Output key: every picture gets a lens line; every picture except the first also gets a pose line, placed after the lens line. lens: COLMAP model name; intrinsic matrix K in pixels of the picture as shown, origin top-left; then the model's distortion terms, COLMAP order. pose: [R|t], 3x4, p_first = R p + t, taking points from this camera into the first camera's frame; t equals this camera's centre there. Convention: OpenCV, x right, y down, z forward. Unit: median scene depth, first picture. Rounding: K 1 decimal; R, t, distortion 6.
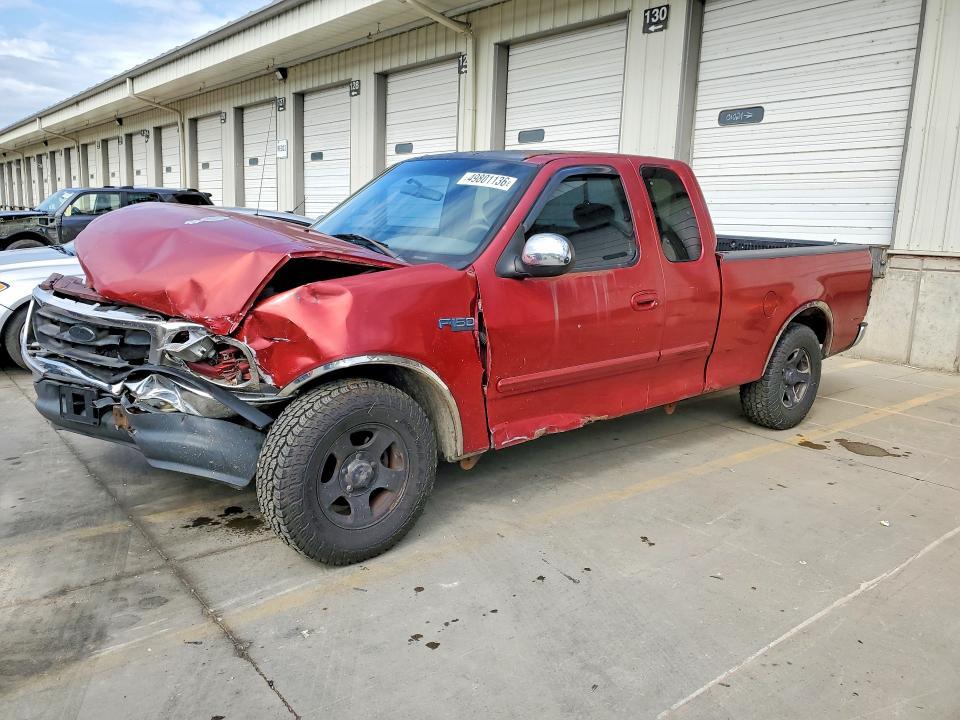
lens RADIAL K [[739.2, 0, 480.0], [0, 739.2, 360.0], [0, 0, 1]] dist [0.004505, 0.000868]
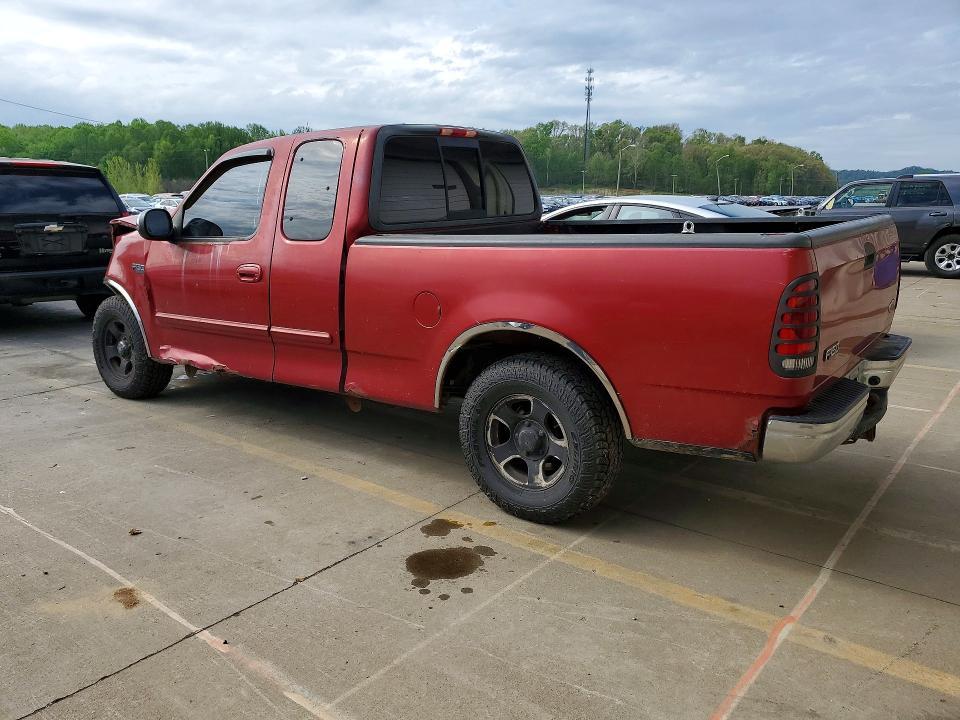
lens RADIAL K [[739.2, 0, 480.0], [0, 739.2, 360.0], [0, 0, 1]] dist [0.004505, 0.000868]
pose [[0.180694, 0.166918, -0.969272, 1.316457], [-0.141487, 0.979655, 0.142330, -0.166428], [0.973309, 0.111421, 0.200635, 1.064198]]
